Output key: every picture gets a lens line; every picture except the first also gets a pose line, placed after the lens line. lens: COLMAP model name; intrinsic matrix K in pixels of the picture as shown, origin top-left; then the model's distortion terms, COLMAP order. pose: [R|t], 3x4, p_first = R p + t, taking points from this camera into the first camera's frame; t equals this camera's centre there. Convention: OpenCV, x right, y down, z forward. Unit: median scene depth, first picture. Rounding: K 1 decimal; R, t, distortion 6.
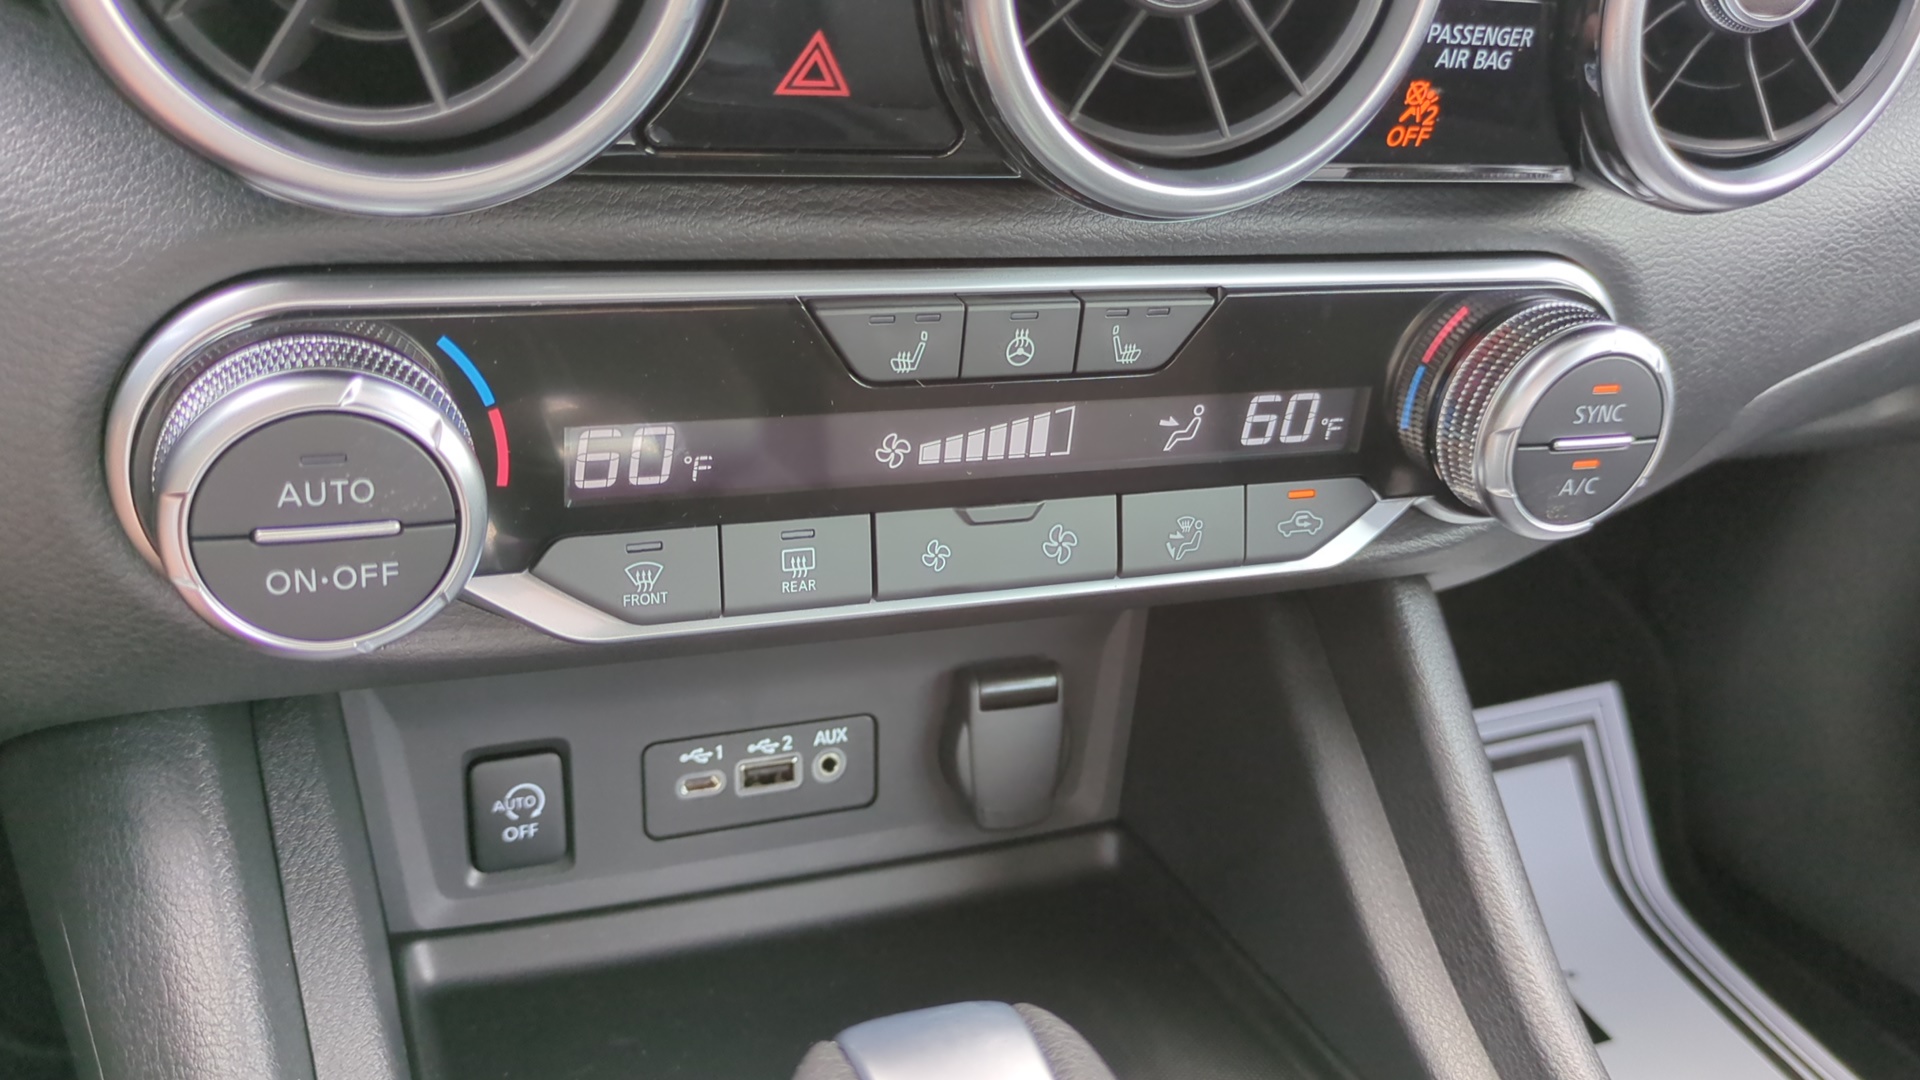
lens RADIAL K [[1659.9, 0, 959.6], [0, 1659.9, 529.0], [0, 0, 1]] dist [0.034448, -0.051460]
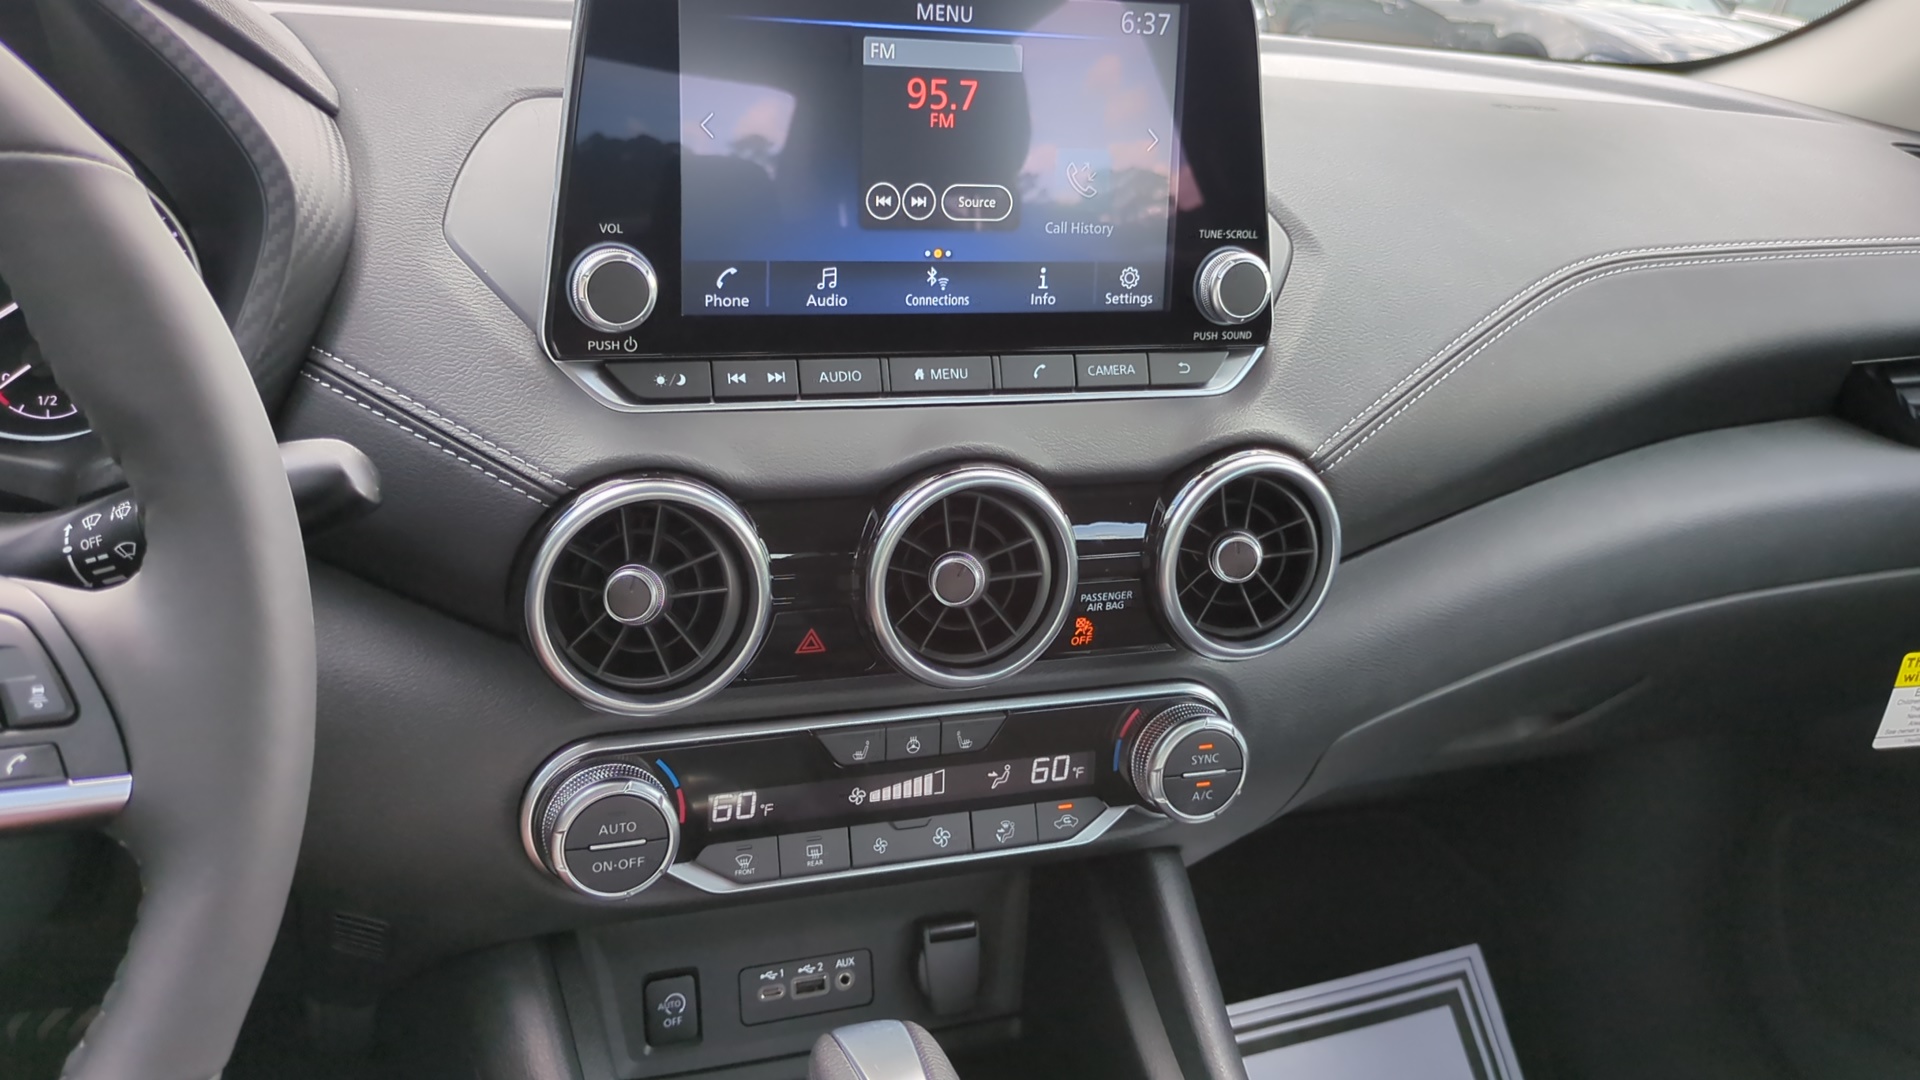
lens RADIAL K [[1659.9, 0, 957.2], [0, 1659.9, 525.8], [0, 0, 1]] dist [0.034448, -0.051460]
pose [[0.997810, -0.060461, -0.026845, 0.151859], [0.053914, 0.978389, -0.199623, 0.041758], [0.038334, 0.197738, 0.979505, -1.056799]]
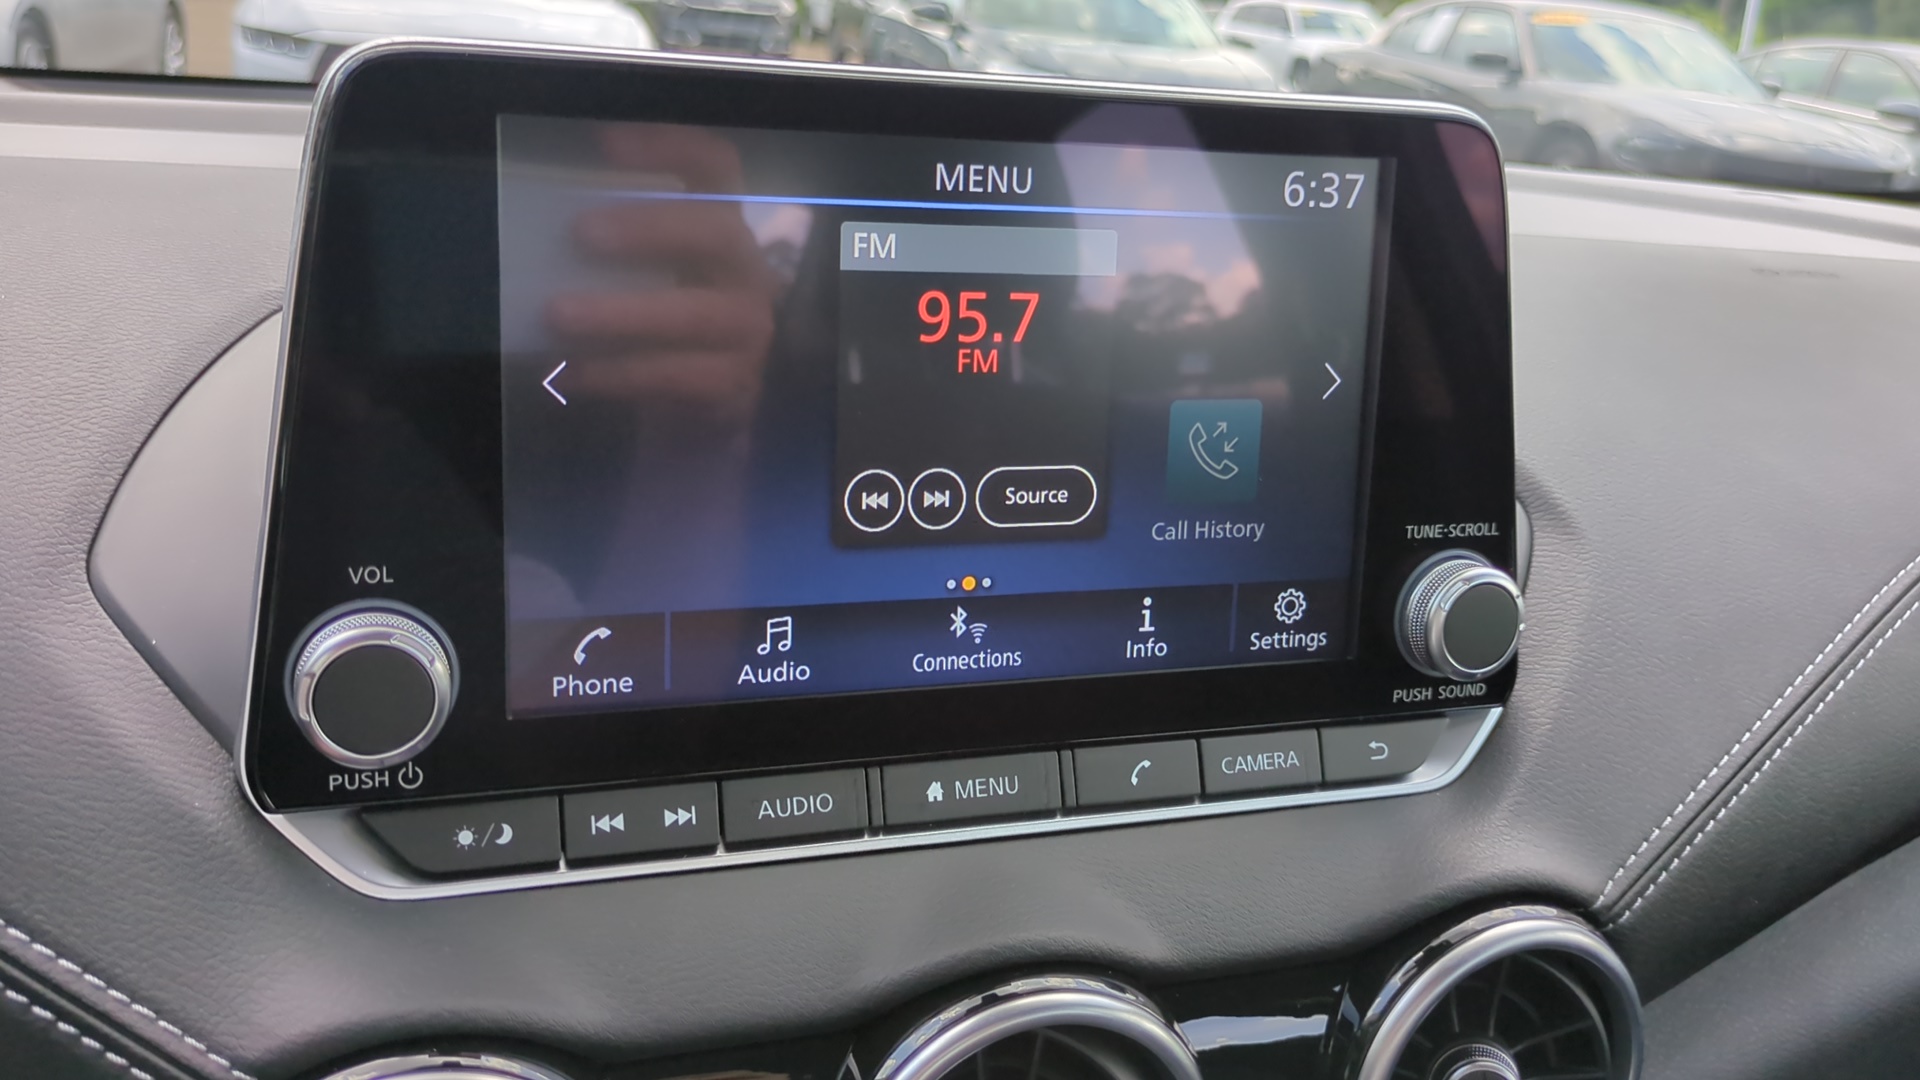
lens RADIAL K [[1659.9, 0, 958.1], [0, 1659.9, 529.3], [0, 0, 1]] dist [0.034448, -0.051460]
pose [[0.997645, -0.055151, -0.040790, 0.137451], [0.043627, 0.969009, -0.243142, -0.406330], [0.052935, 0.240790, 0.969133, -0.341365]]
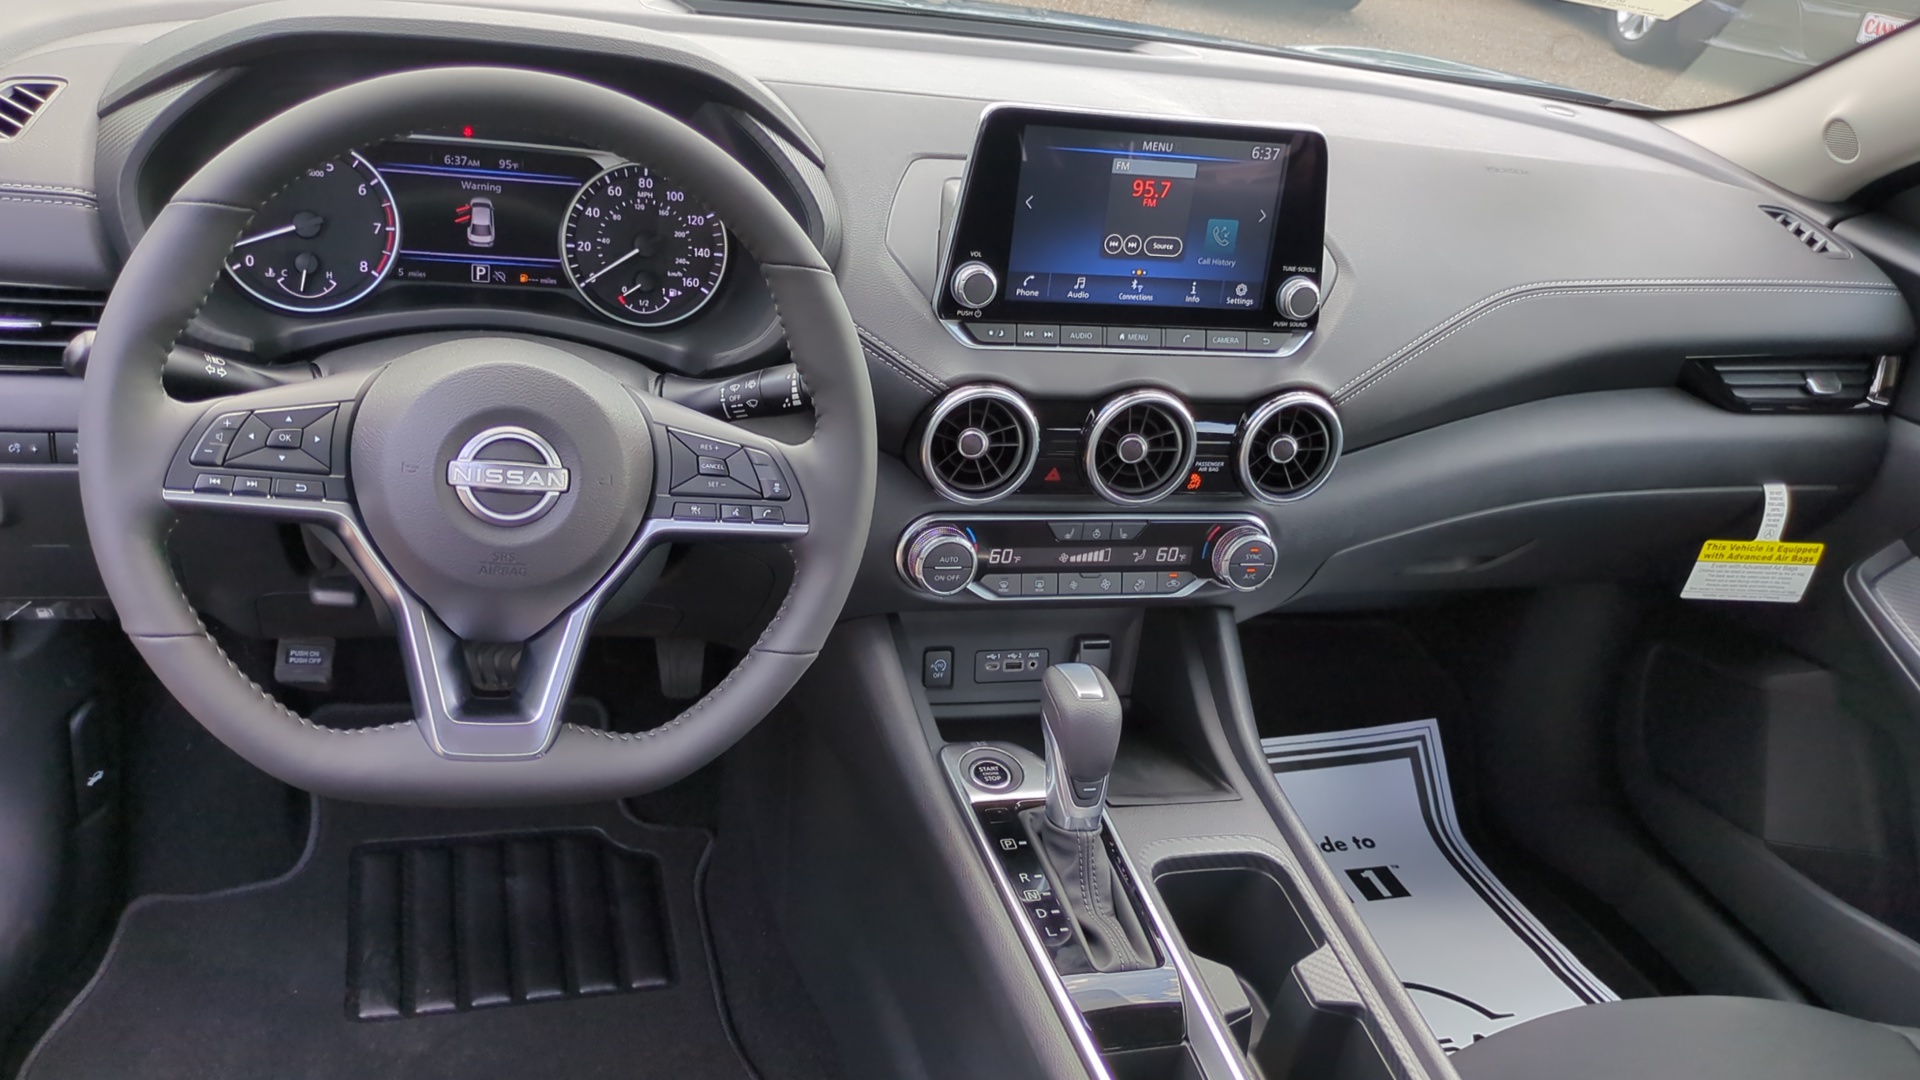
lens RADIAL K [[1659.9, 0, 949.6], [0, 1659.9, 524.1], [0, 0, 1]] dist [0.034448, -0.051460]
pose [[0.996270, 0.038803, -0.077070, -0.008983], [-0.045649, 0.994971, -0.089152, 0.218868], [0.073223, 0.092338, 0.993032, -2.722661]]
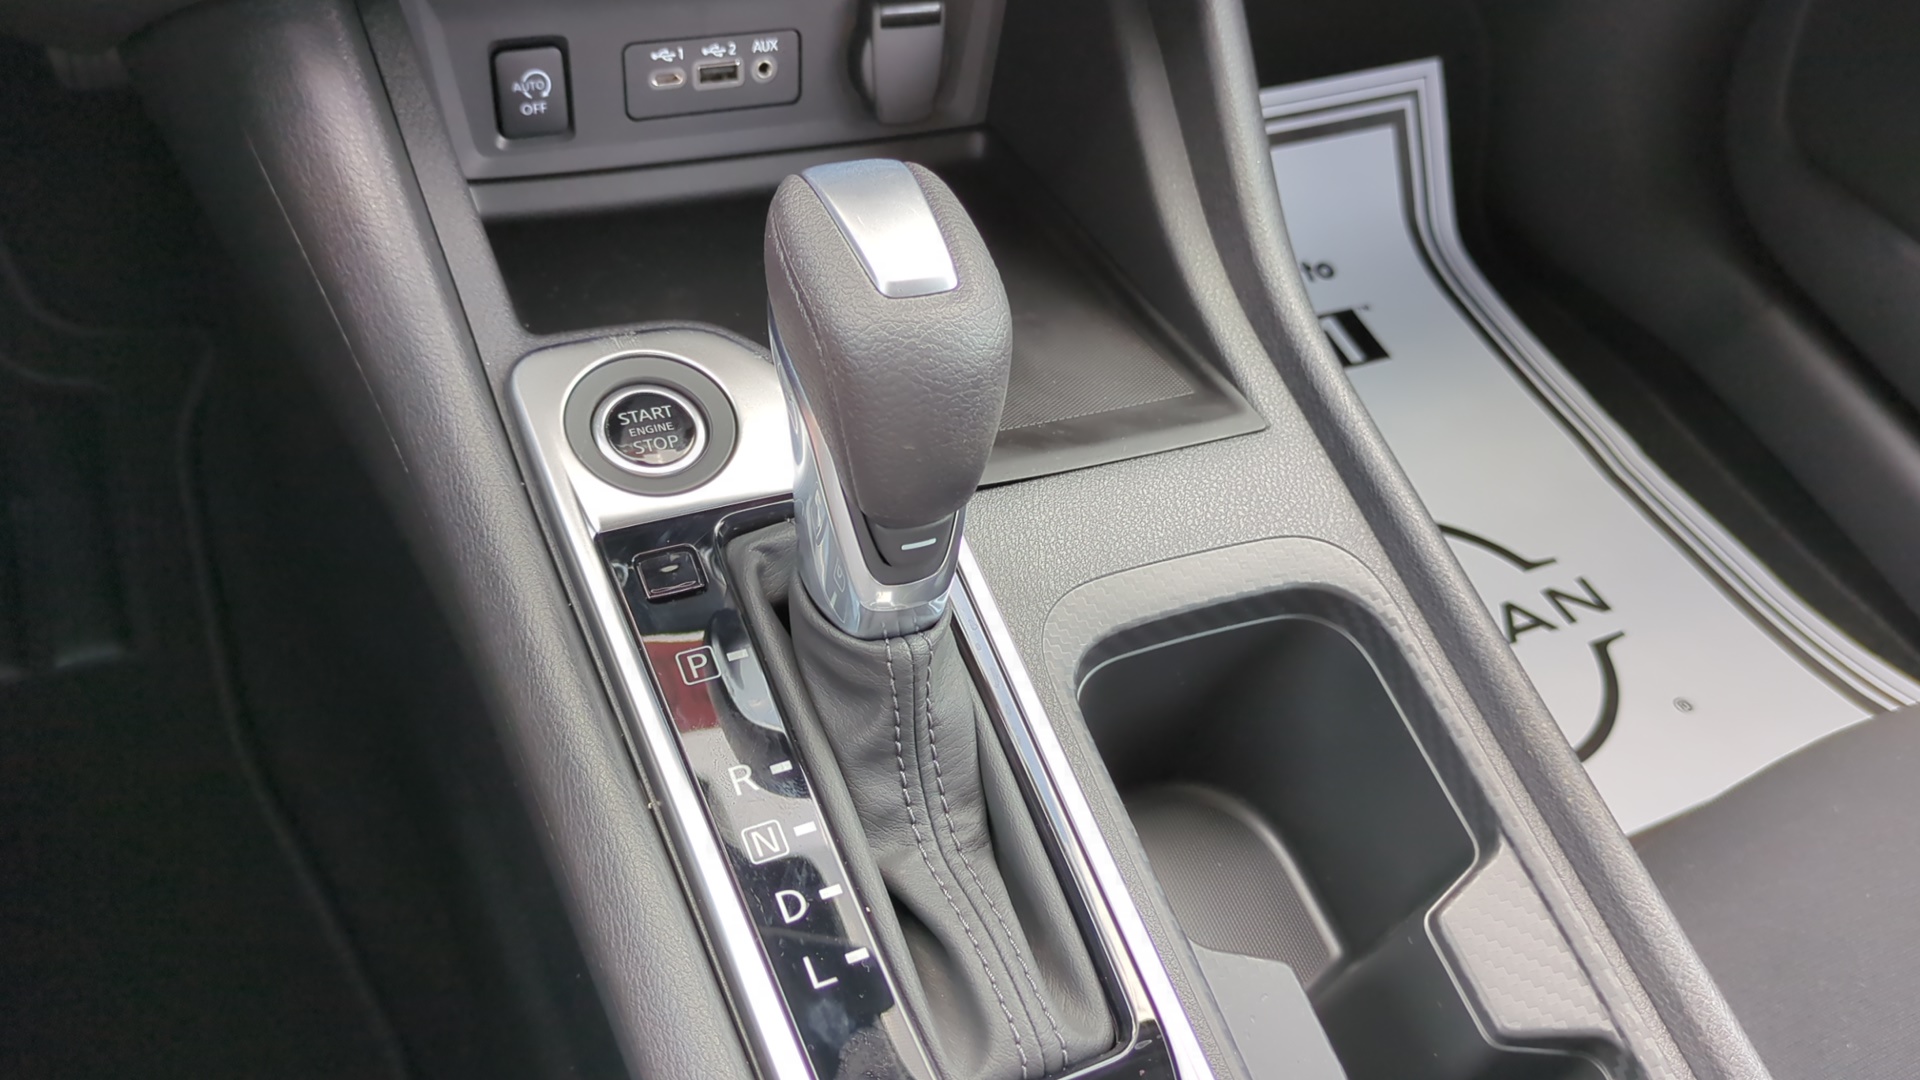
lens RADIAL K [[1659.9, 0, 958.8], [0, 1659.9, 526.0], [0, 0, 1]] dist [0.034448, -0.051460]
pose [[0.997826, 0.007785, 0.065441, -0.011645], [-0.029882, 0.938499, 0.343985, 0.033676], [-0.058738, -0.345193, 0.936692, -0.476051]]
